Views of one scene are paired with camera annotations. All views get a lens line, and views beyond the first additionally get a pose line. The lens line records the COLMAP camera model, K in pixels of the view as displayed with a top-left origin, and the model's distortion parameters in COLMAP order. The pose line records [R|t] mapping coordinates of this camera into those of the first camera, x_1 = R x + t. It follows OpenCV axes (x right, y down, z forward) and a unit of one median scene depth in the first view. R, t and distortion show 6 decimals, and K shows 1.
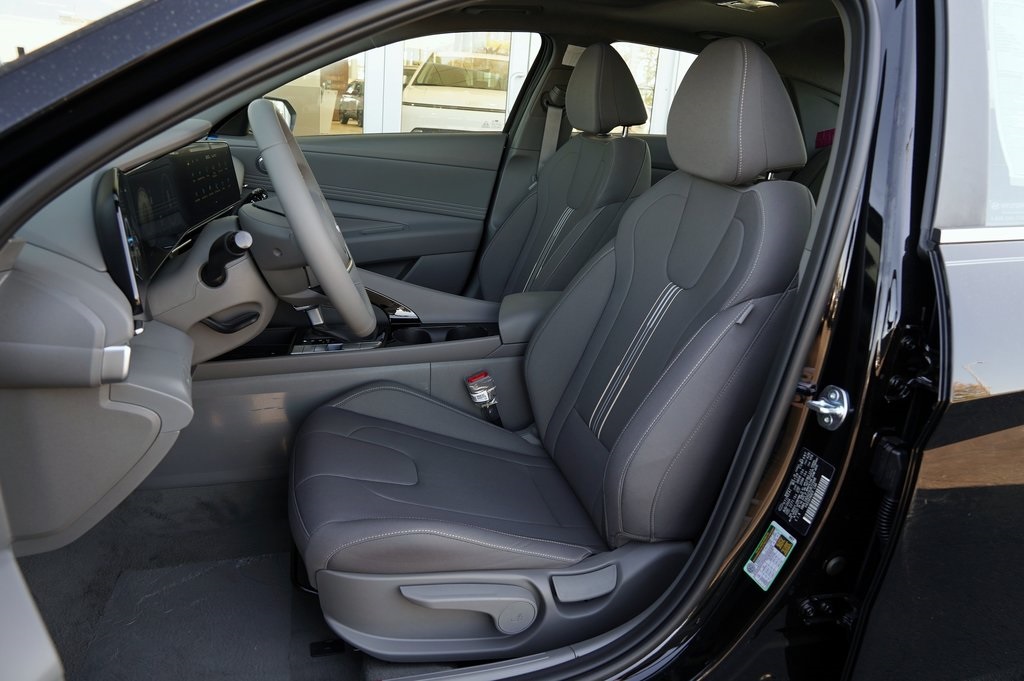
lens RADIAL K [[707.6, 0, 512.0], [0, 707.6, 340.5], [0, 0, 1]] dist [-0.125503, 0.086914]
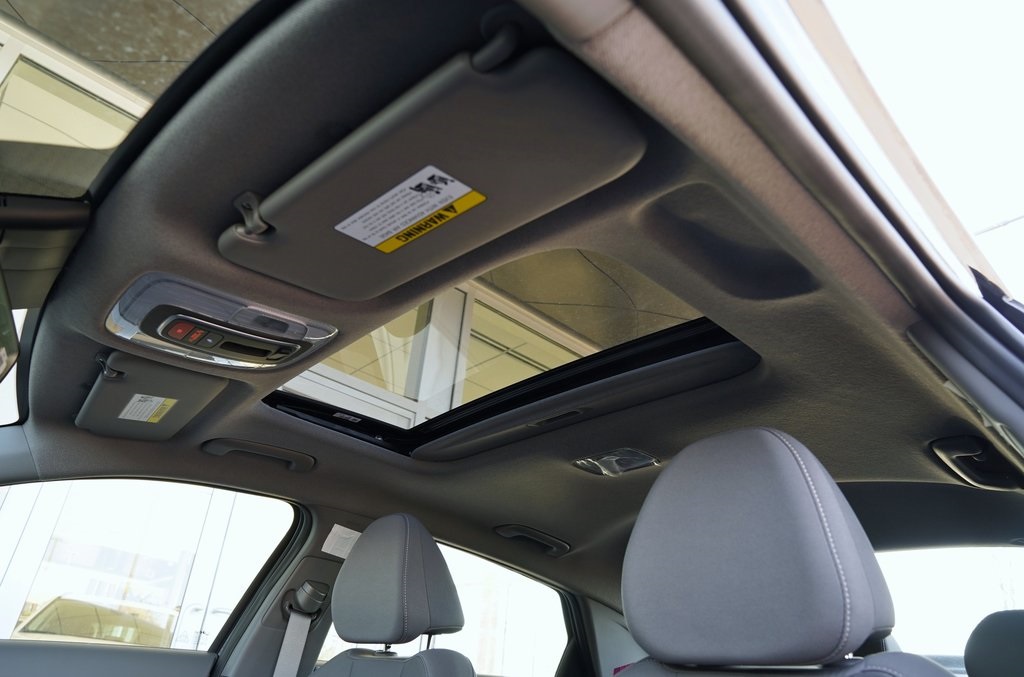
lens RADIAL K [[713.5, 0, 512.0], [0, 713.5, 338.5], [0, 0, 1]] dist [-0.133823, 0.103778]
pose [[0.894709, 0.211525, 0.393386, -0.076372], [0.132607, 0.715238, -0.686185, -0.038350], [-0.426510, 0.666102, 0.611880, 0.327795]]
